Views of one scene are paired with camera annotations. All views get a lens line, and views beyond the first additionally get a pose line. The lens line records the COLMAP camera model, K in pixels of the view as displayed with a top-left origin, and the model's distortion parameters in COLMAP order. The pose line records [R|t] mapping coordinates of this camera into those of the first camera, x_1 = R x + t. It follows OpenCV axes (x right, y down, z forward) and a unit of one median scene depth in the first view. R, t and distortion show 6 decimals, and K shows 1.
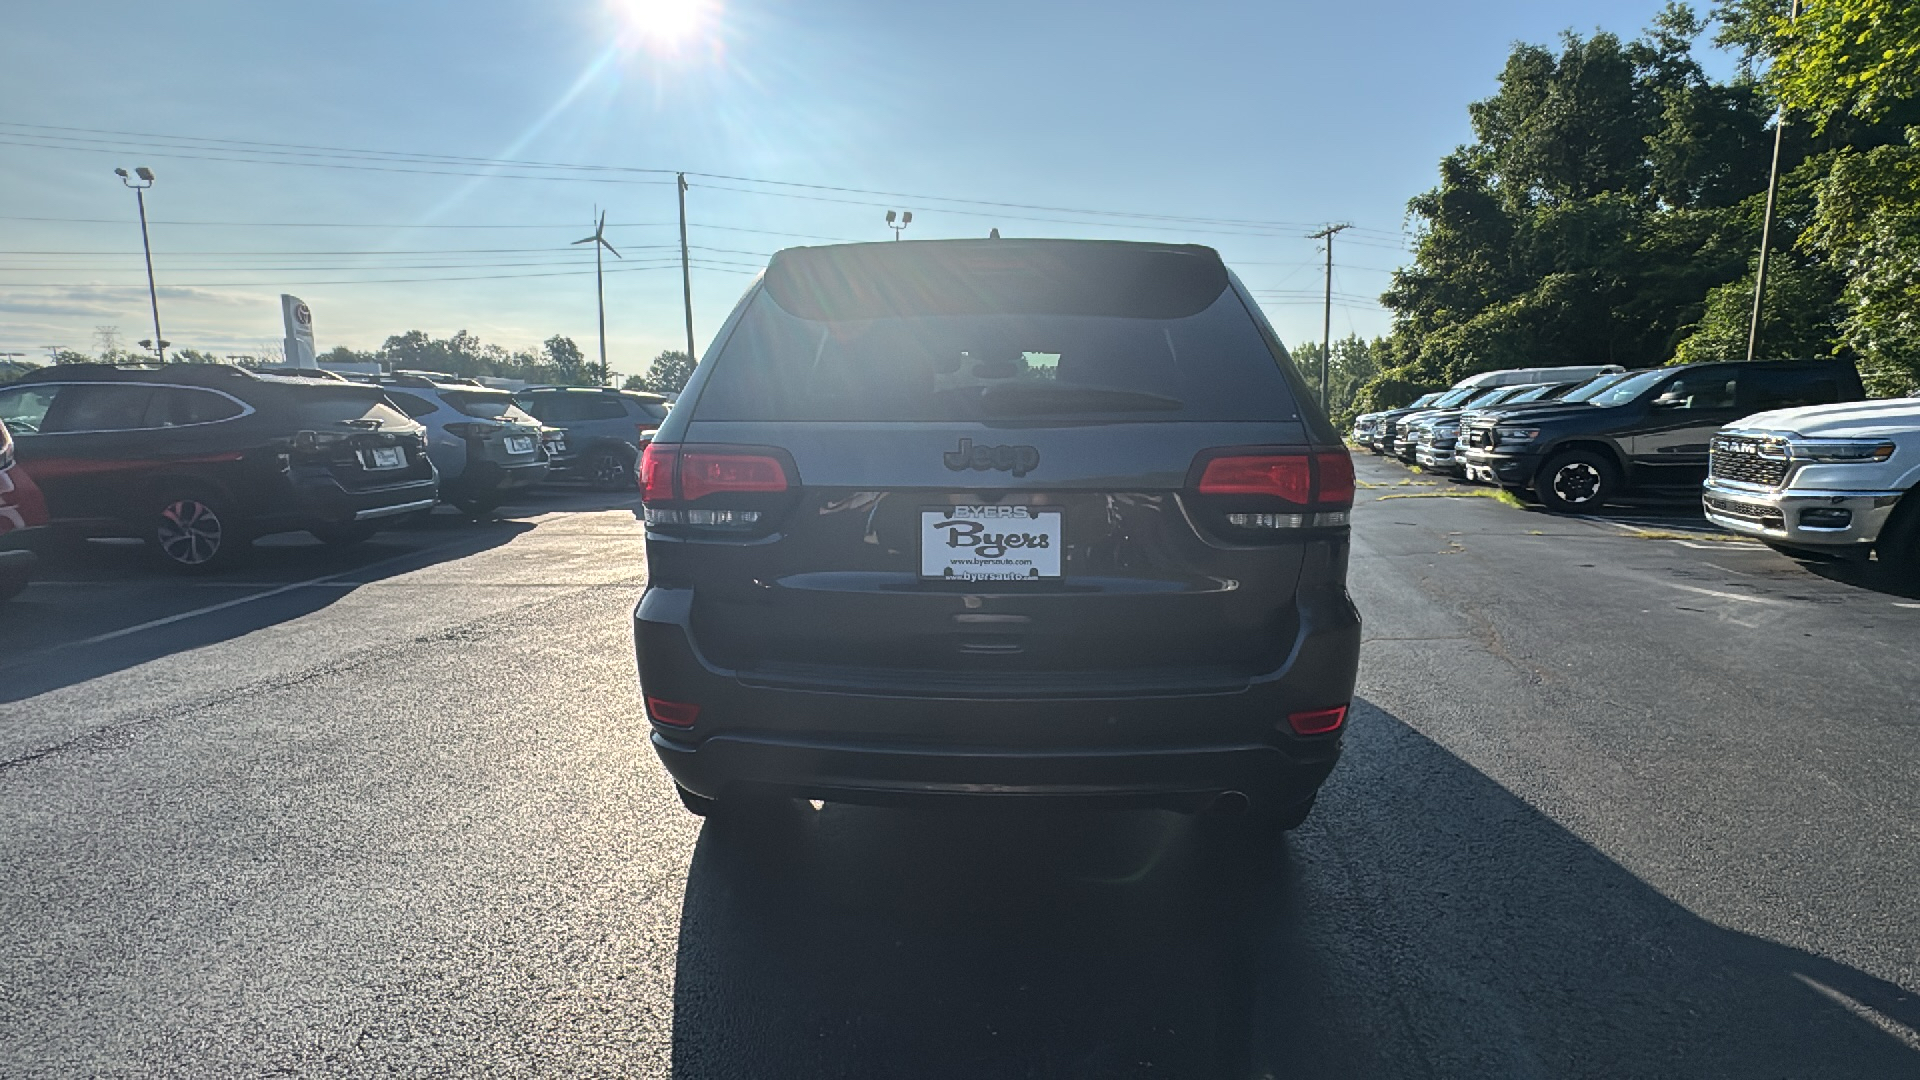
lens RADIAL K [[874.2, 0, 960.0], [0, 874.2, 540.0], [0, 0, 1]] dist [0.000951, -0.000346]
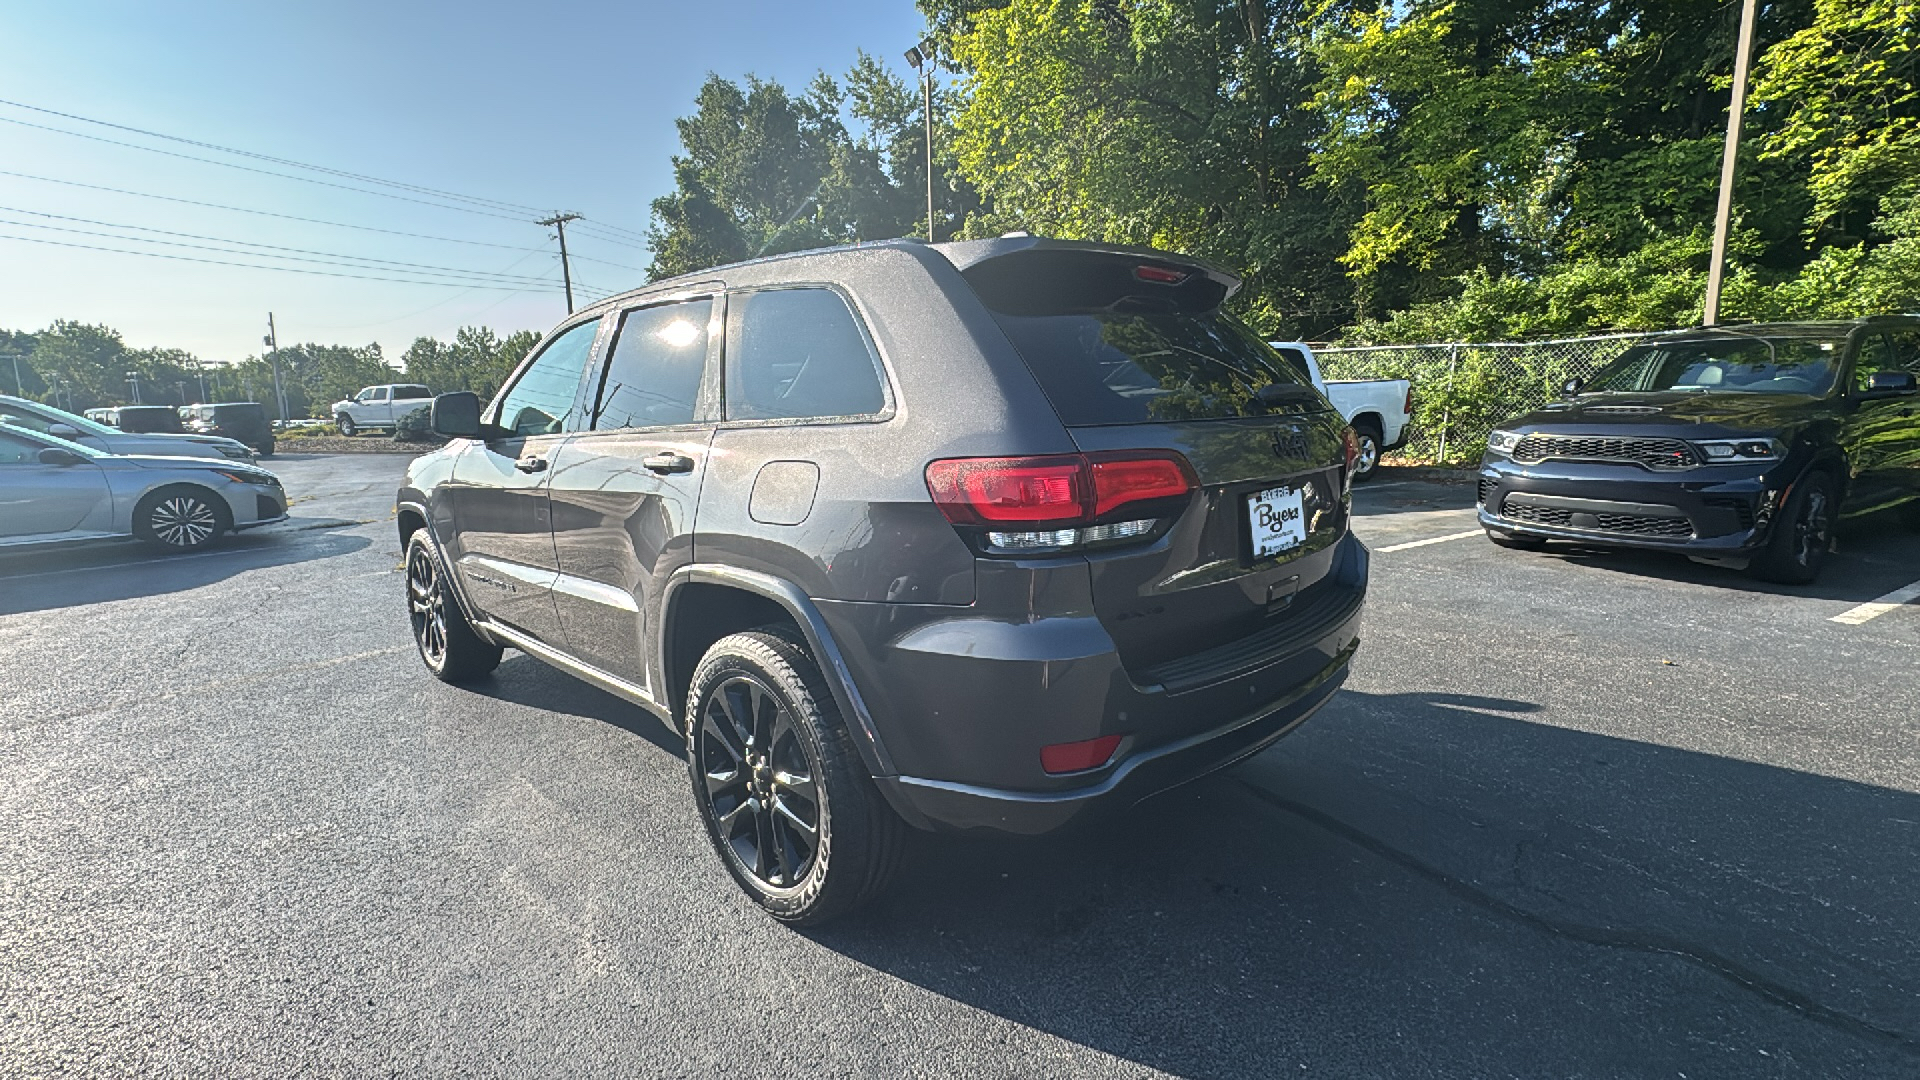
lens RADIAL K [[874.2, 0, 960.0], [0, 874.2, 540.0], [0, 0, 1]] dist [0.000951, -0.000346]
pose [[0.668093, -0.137698, 0.731226, -0.065393], [0.130227, 0.989198, 0.067293, -0.006140], [-0.732593, 0.050267, 0.678808, 0.029837]]
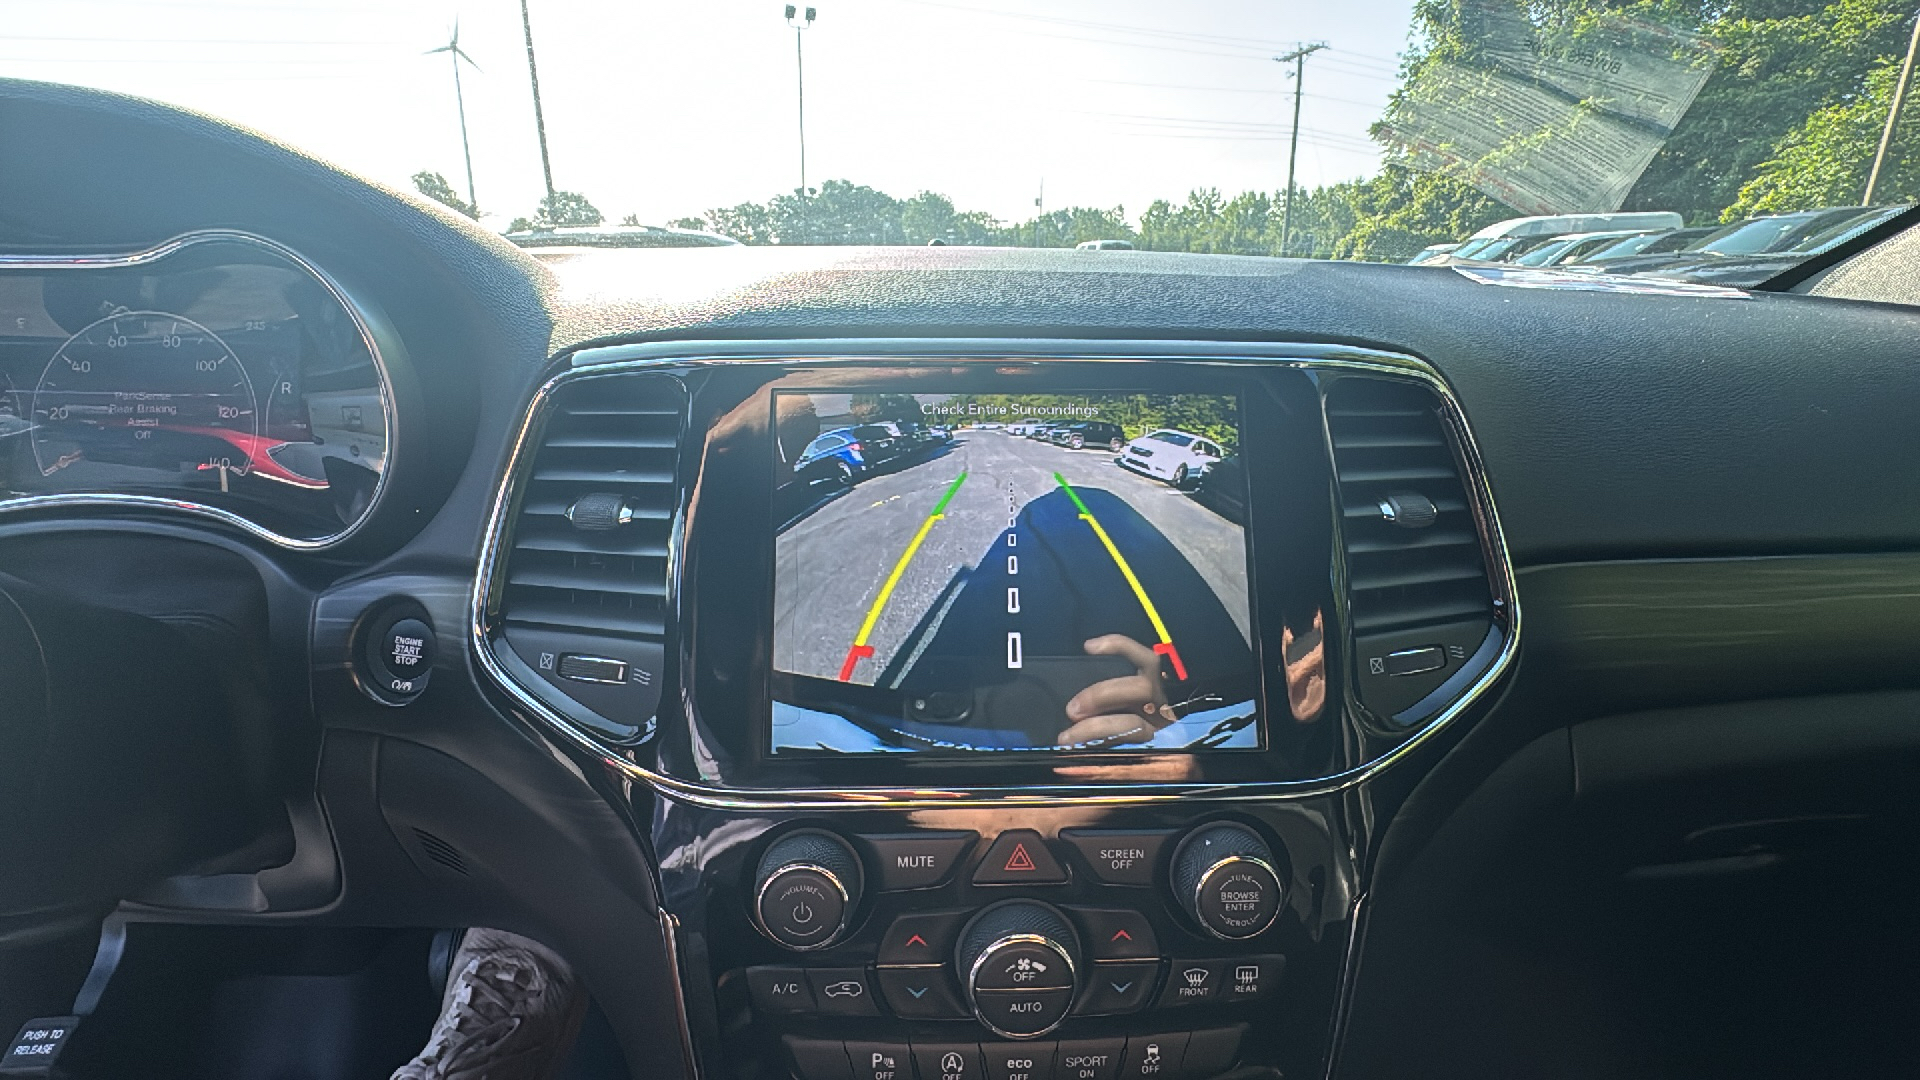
lens RADIAL K [[877.0, 0, 960.0], [0, 877.0, 540.0], [0, 0, 1]] dist [-0.009681, 0.000400]
pose [[0.996269, -0.015945, 0.084815, 0.002034], [0.002184, 0.987126, 0.159931, -0.018567], [-0.086273, -0.159149, 0.983478, 0.137517]]
